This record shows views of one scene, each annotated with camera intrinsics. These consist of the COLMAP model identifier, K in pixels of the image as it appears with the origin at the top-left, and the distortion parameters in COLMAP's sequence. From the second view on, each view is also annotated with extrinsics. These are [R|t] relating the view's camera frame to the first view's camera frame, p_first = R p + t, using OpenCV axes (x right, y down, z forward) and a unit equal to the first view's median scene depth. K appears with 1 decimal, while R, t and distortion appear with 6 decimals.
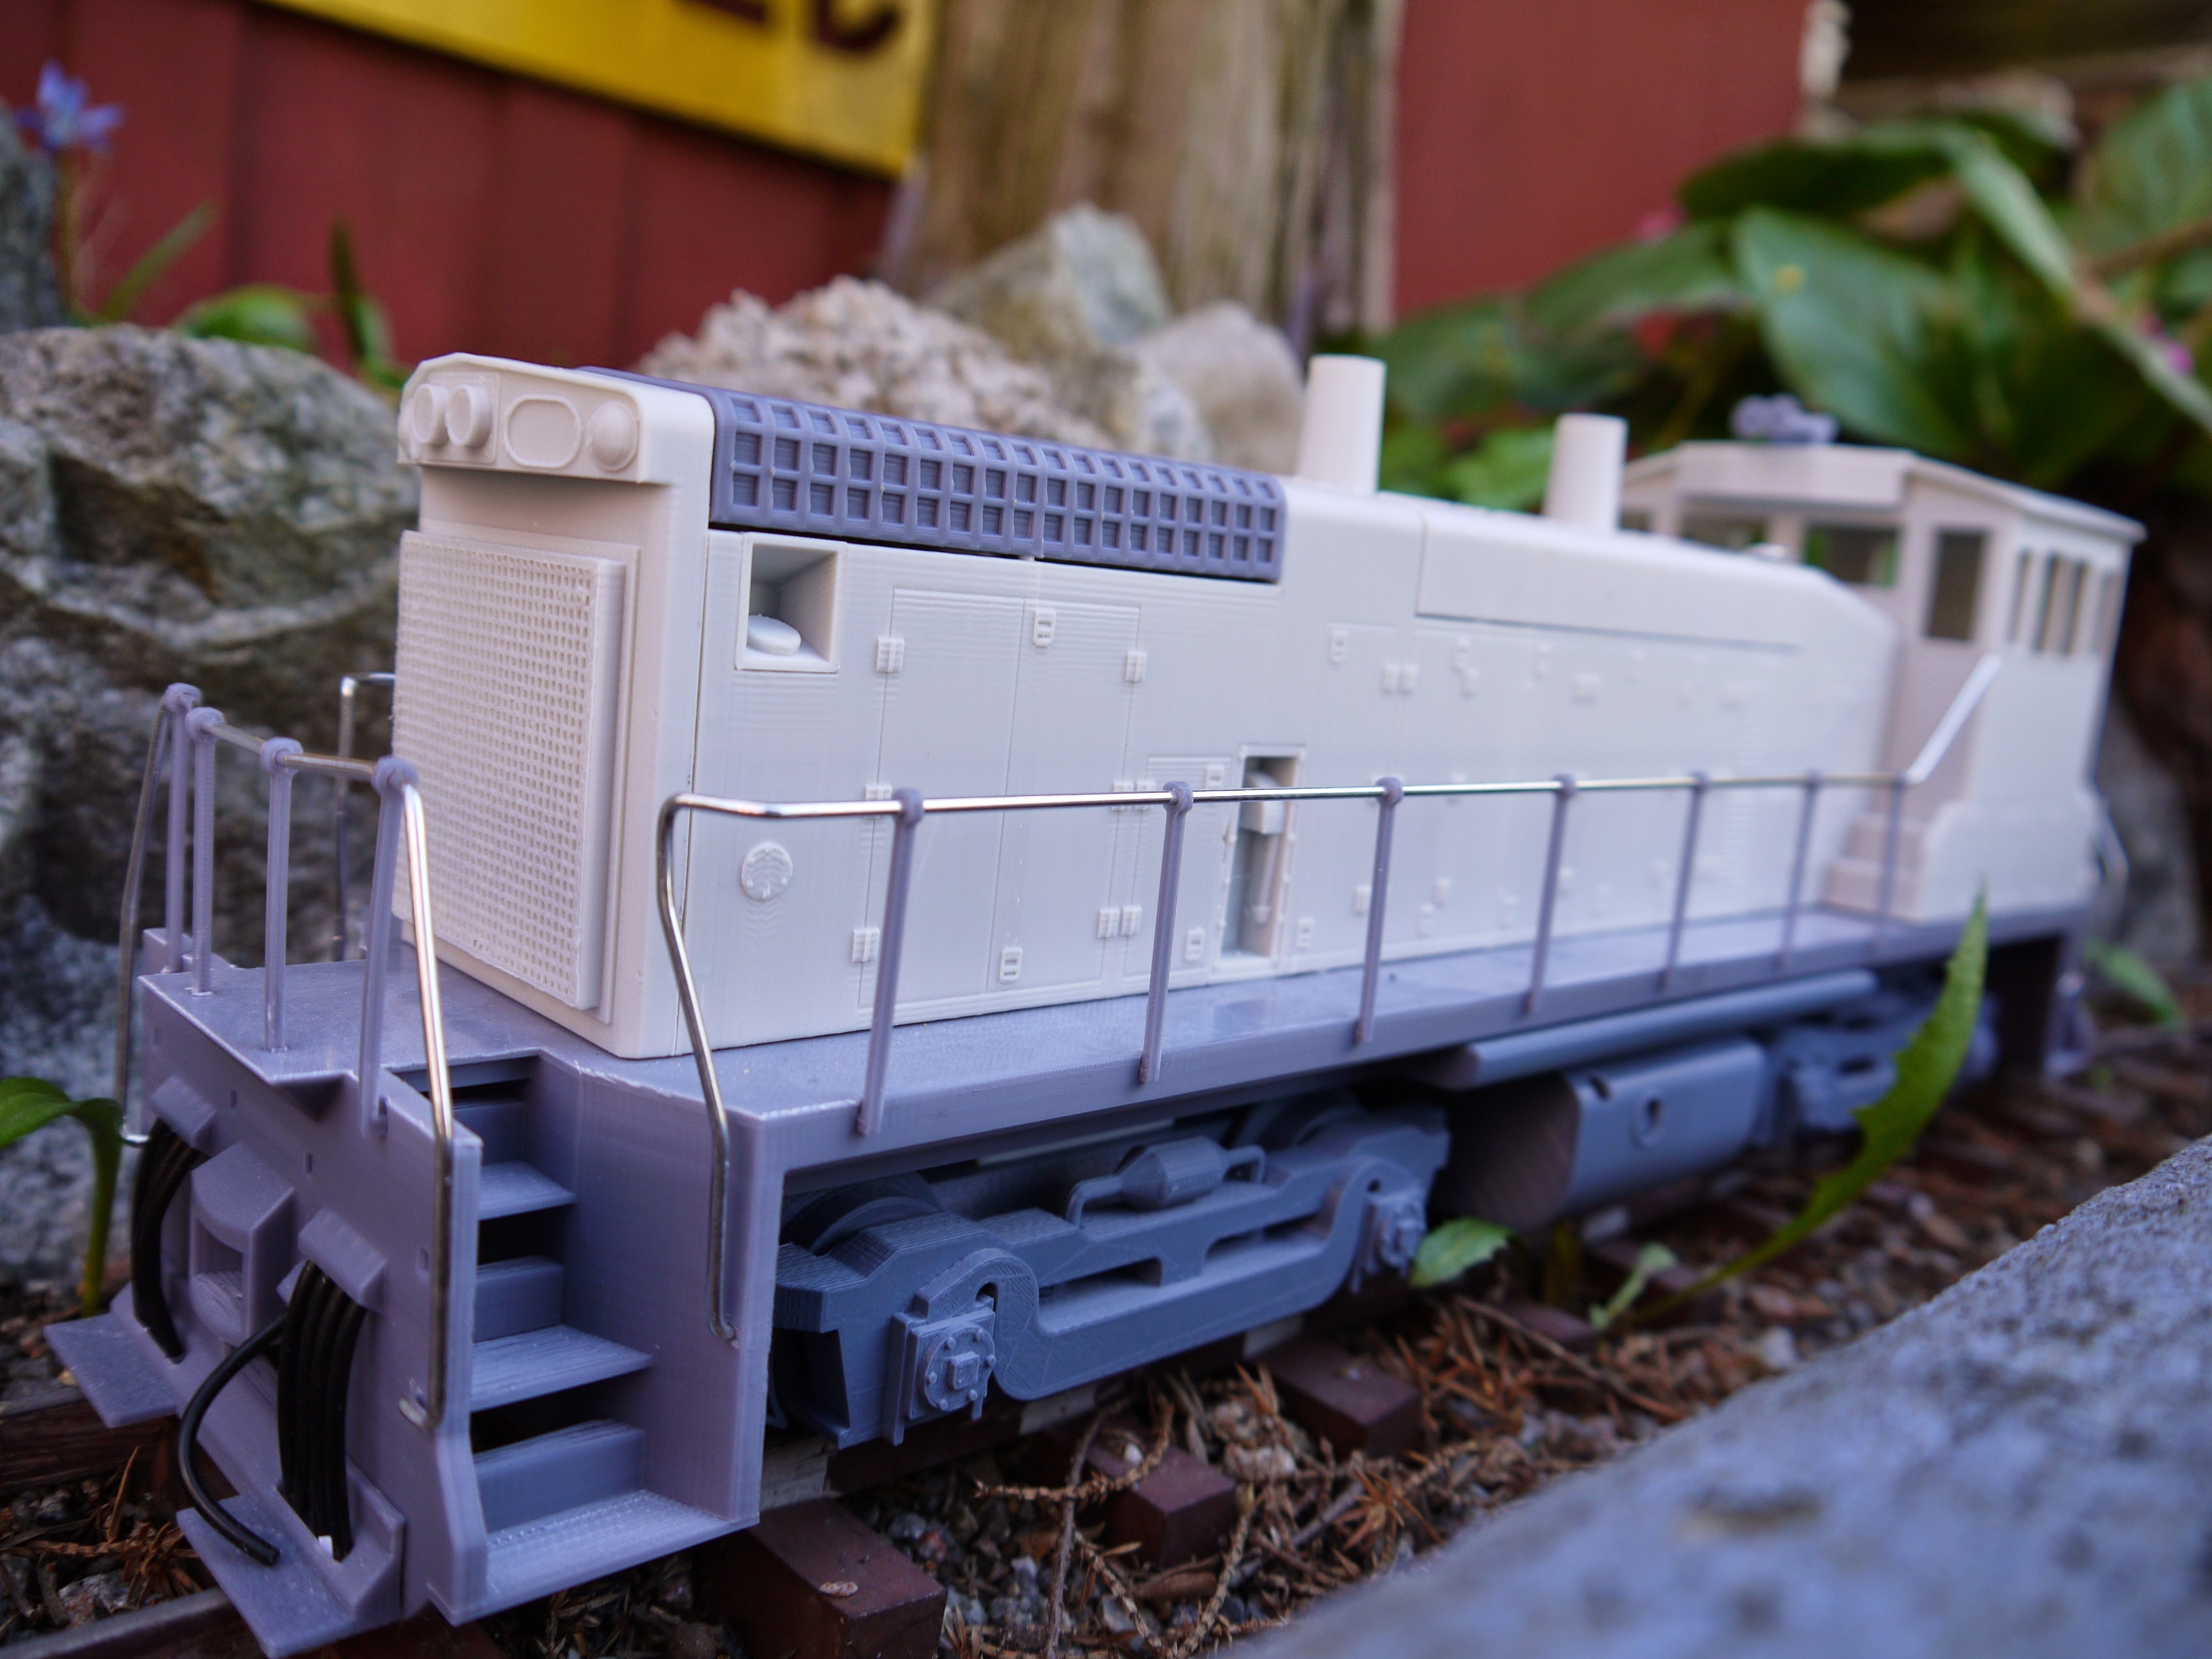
lens RADIAL K [[1808.0, 0, 1104.6], [0, 1808.0, 843.9], [0, 0, 1]] dist [-0.026424, -0.001690]
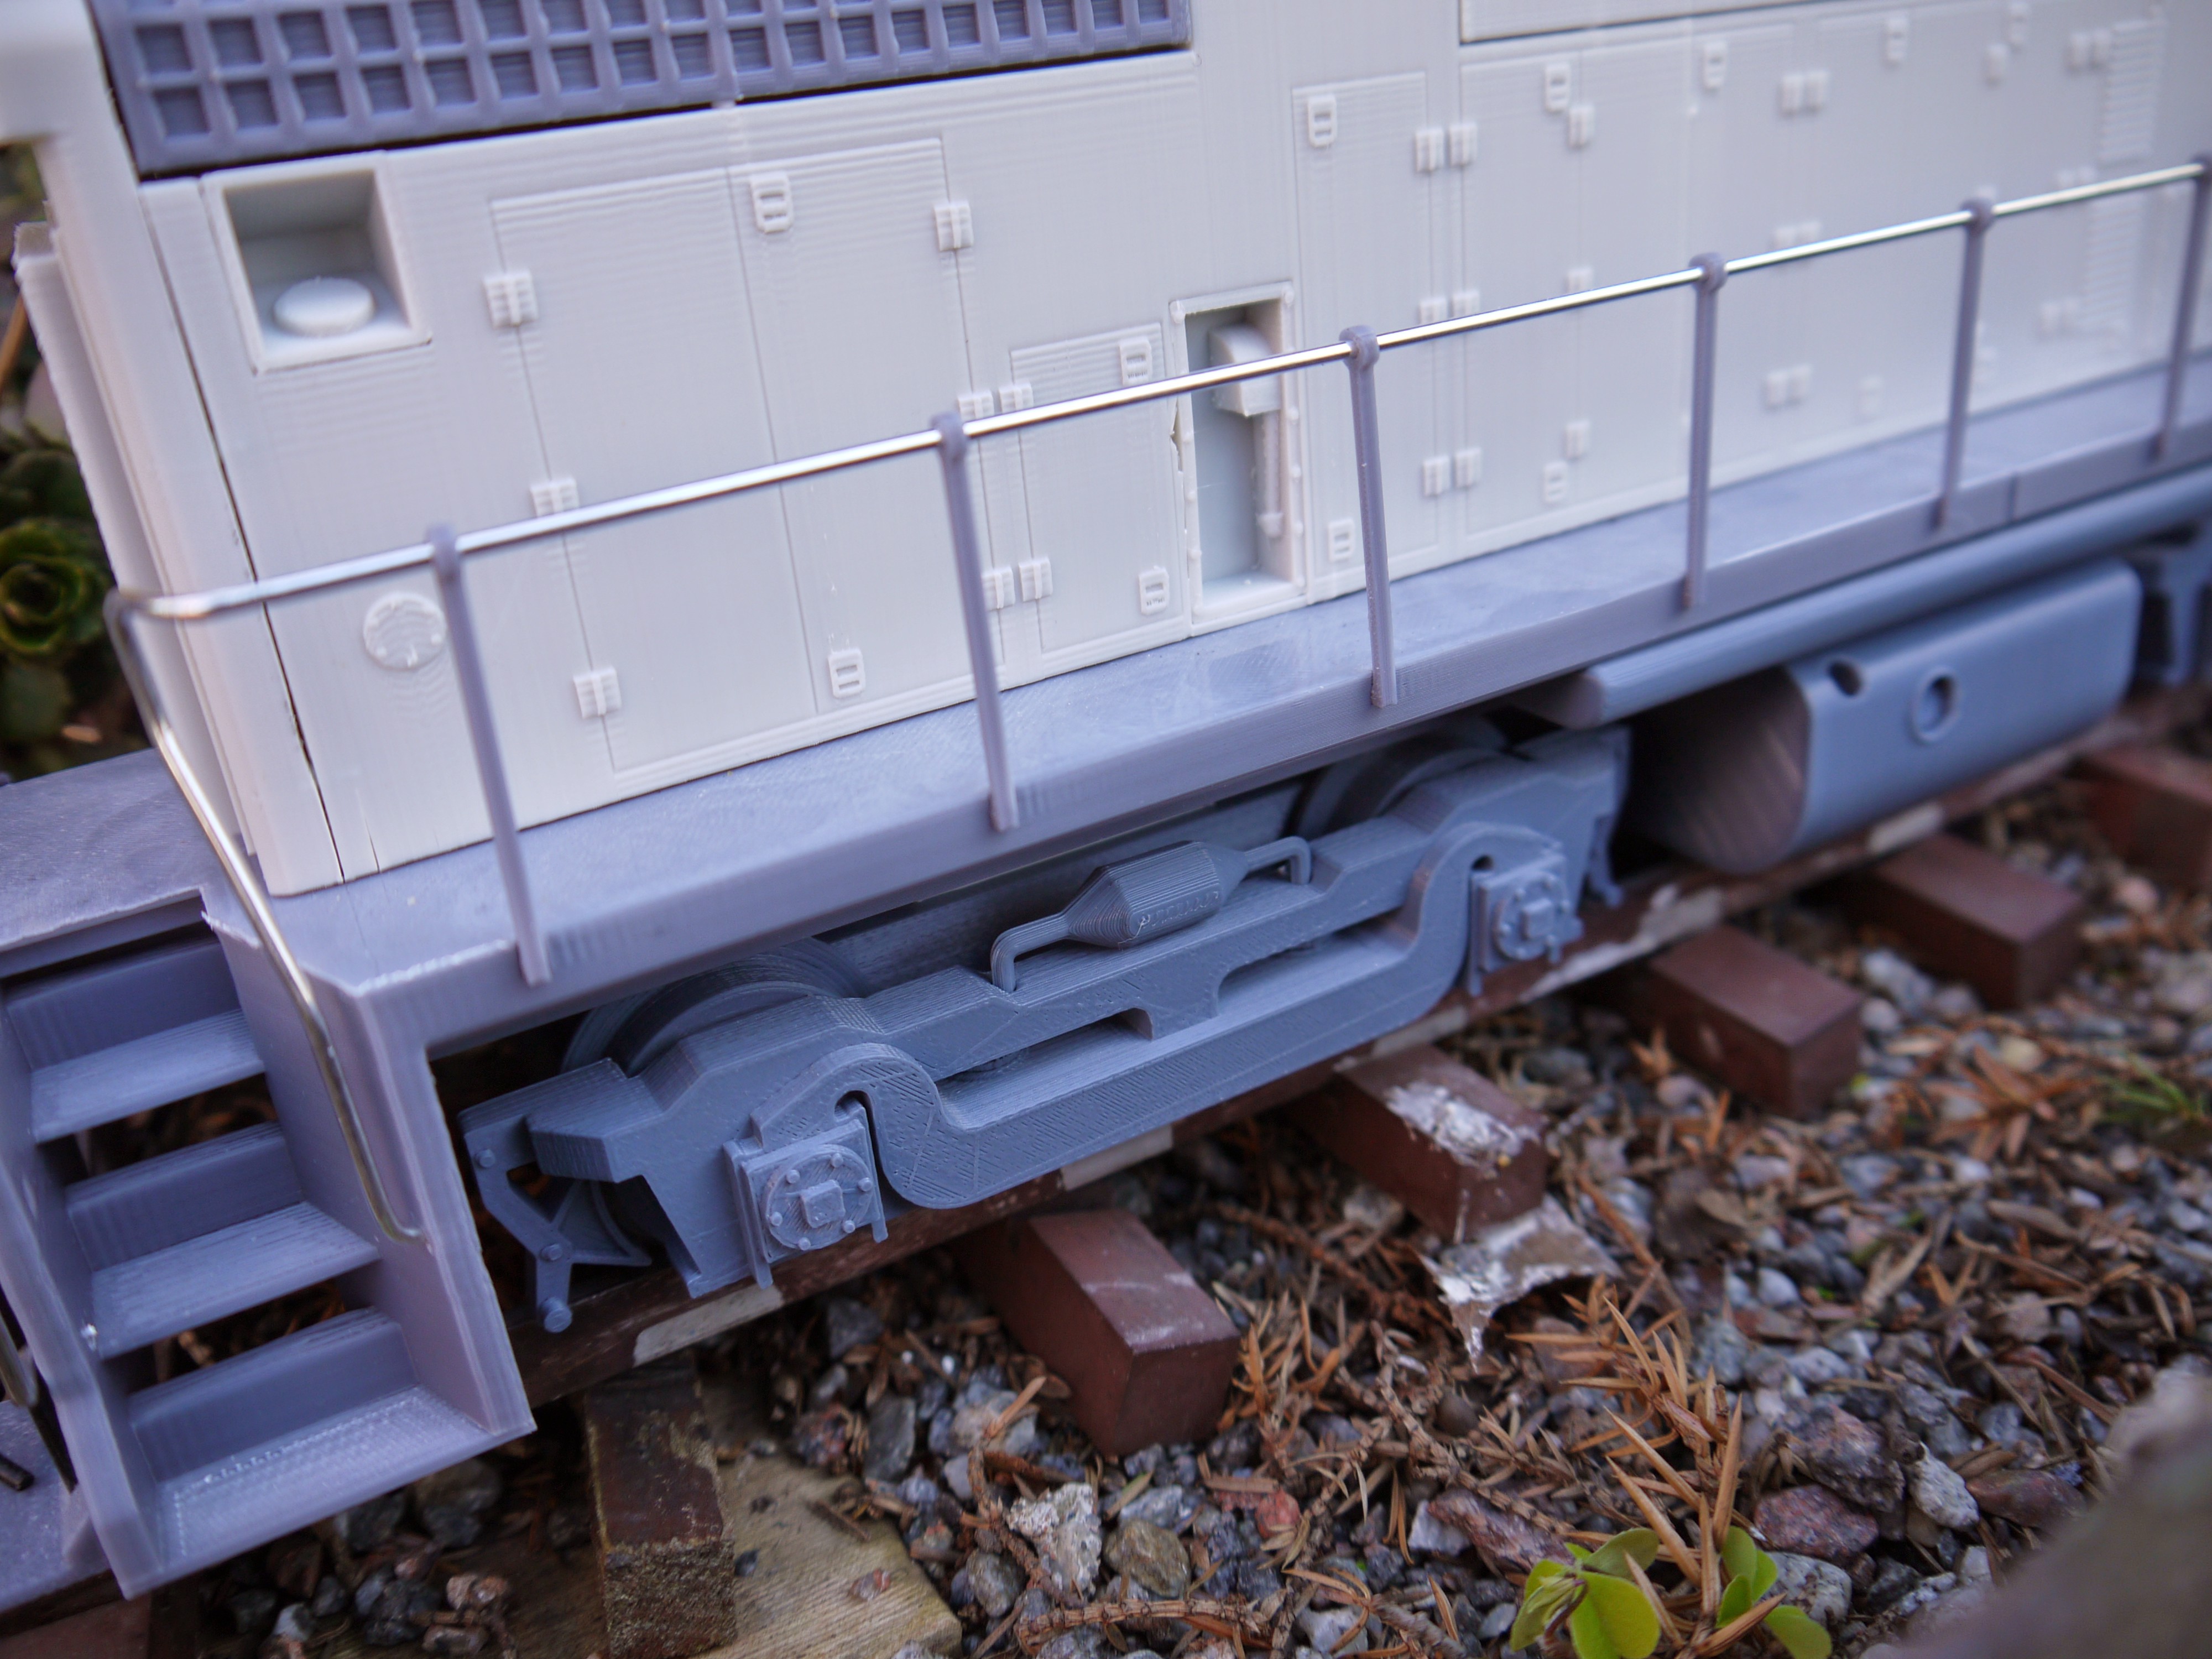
lens RADIAL K [[1808.0, 0, 1127.6], [0, 1808.0, 884.3], [0, 0, 1]] dist [-0.026424, -0.001690]
pose [[0.948436, -0.094352, -0.302600, 0.267654], [0.172063, 0.955020, 0.241518, -0.010825], [0.266201, -0.281130, 0.922010, 0.297888]]
